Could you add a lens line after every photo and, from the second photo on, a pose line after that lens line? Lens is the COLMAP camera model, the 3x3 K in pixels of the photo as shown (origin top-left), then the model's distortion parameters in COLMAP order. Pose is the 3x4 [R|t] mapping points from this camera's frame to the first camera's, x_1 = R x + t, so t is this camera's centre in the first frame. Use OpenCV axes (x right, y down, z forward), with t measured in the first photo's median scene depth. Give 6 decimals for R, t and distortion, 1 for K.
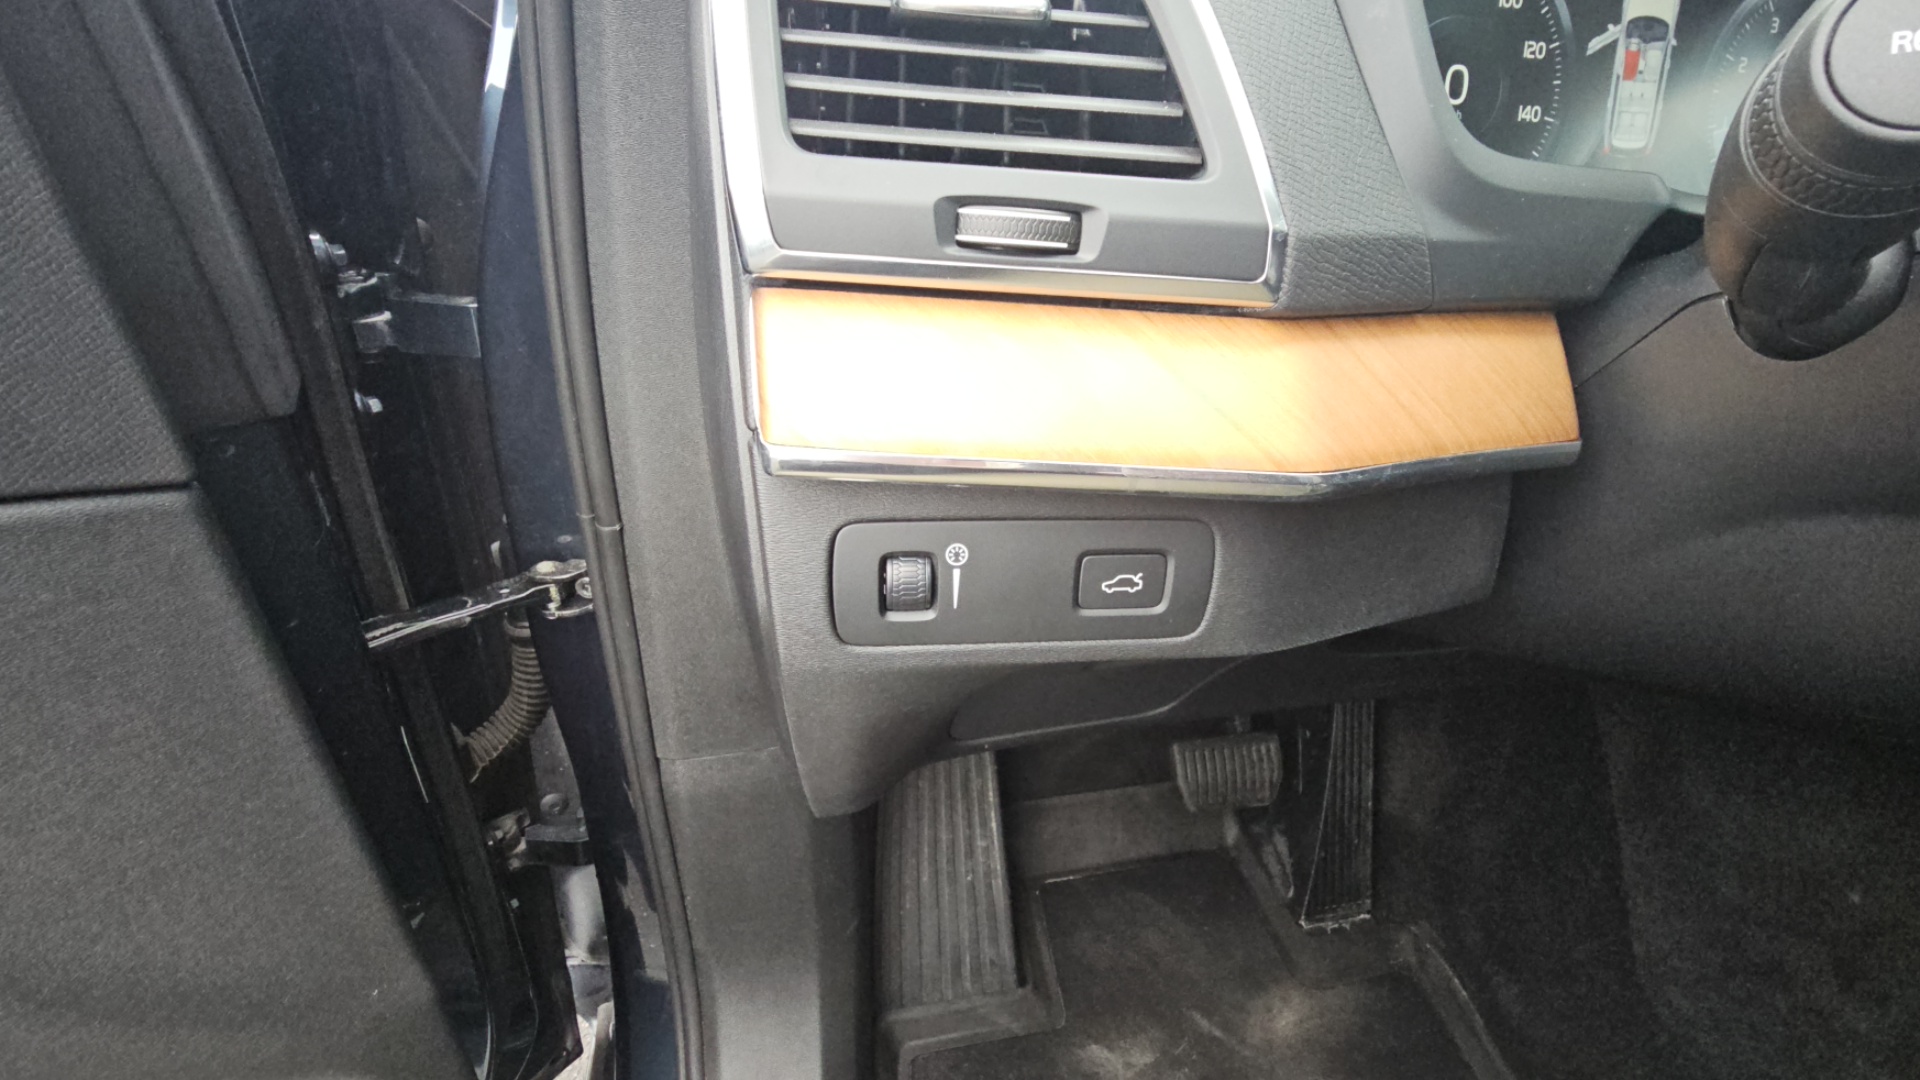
lens RADIAL K [[856.8, 0, 971.5], [0, 856.8, 550.0], [0, 0, 1]] dist [0.008354, -0.007159]
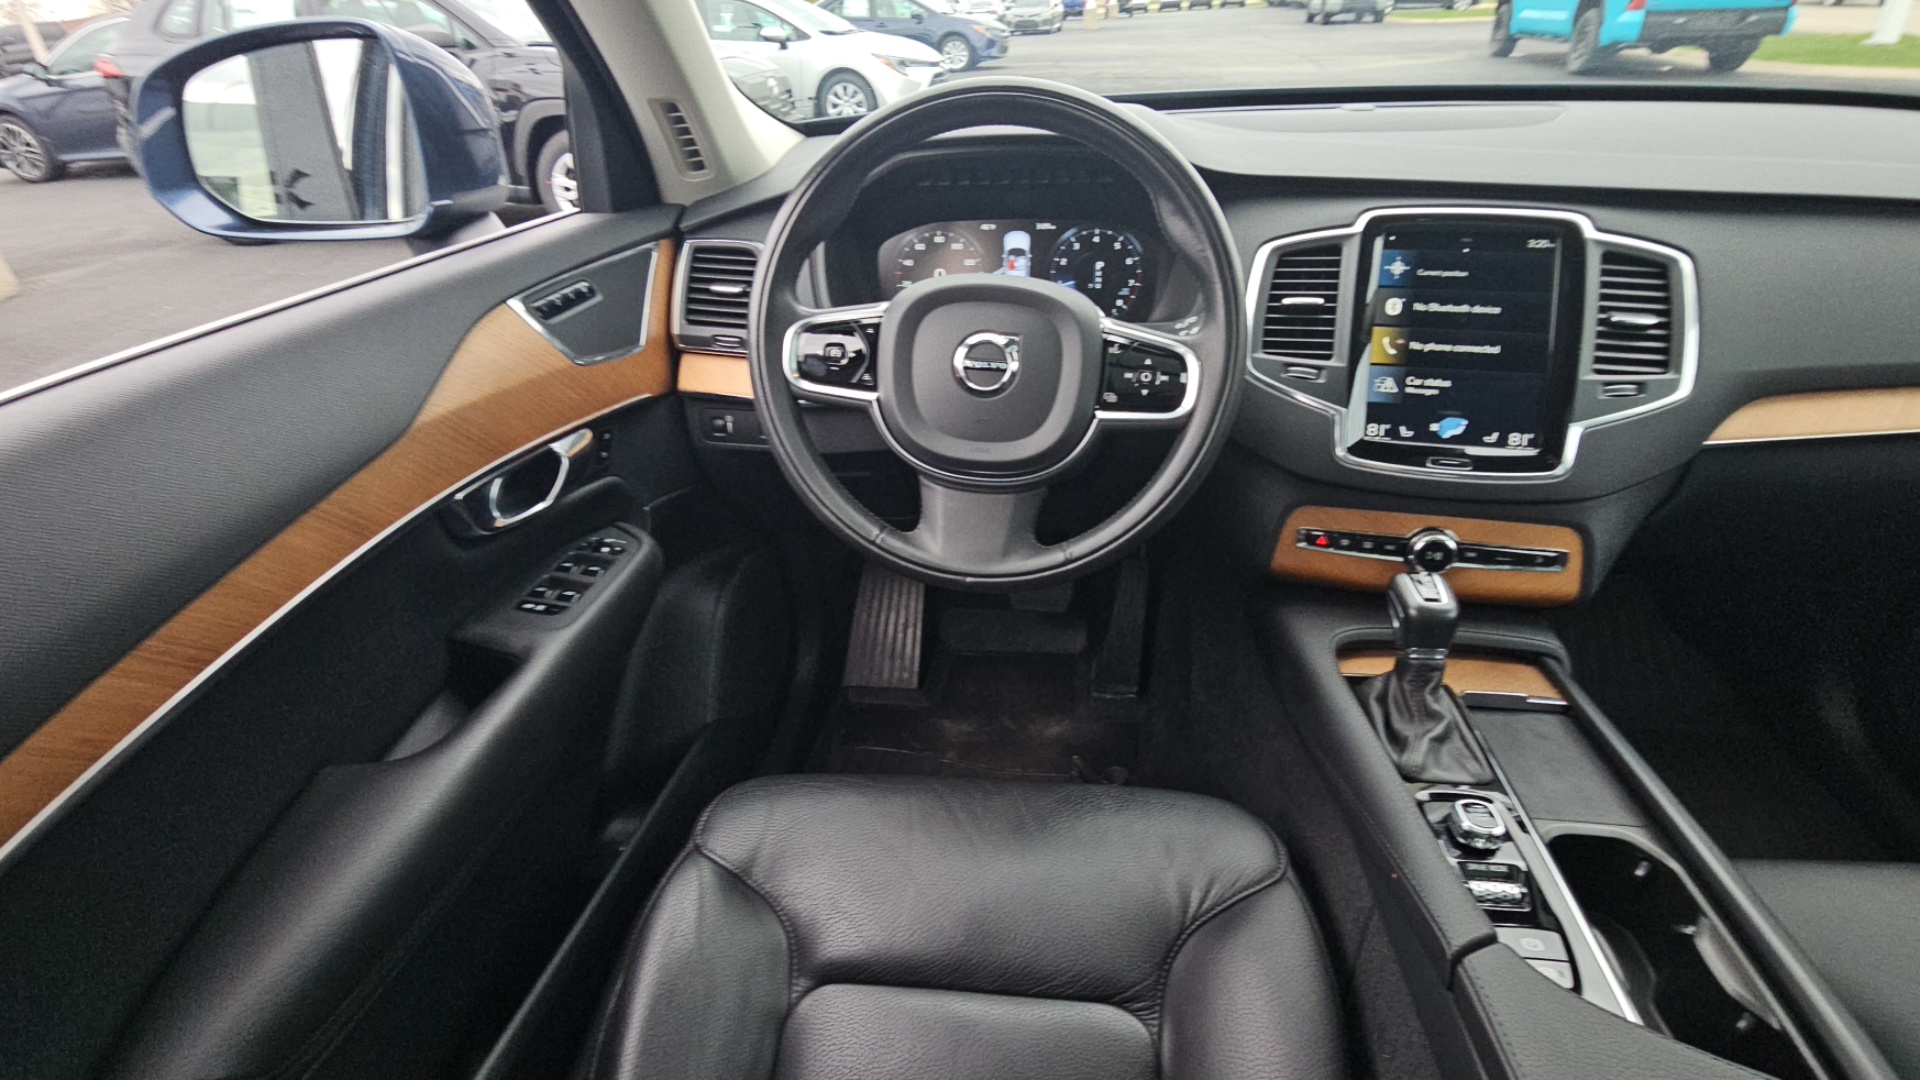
lens RADIAL K [[856.8, 0, 977.2], [0, 856.8, 551.5], [0, 0, 1]] dist [0.008354, -0.007159]
pose [[0.948490, 0.098594, -0.301076, 1.594212], [-0.086781, 0.994849, 0.052396, 0.214143], [0.304691, -0.023570, 0.952160, -1.680414]]
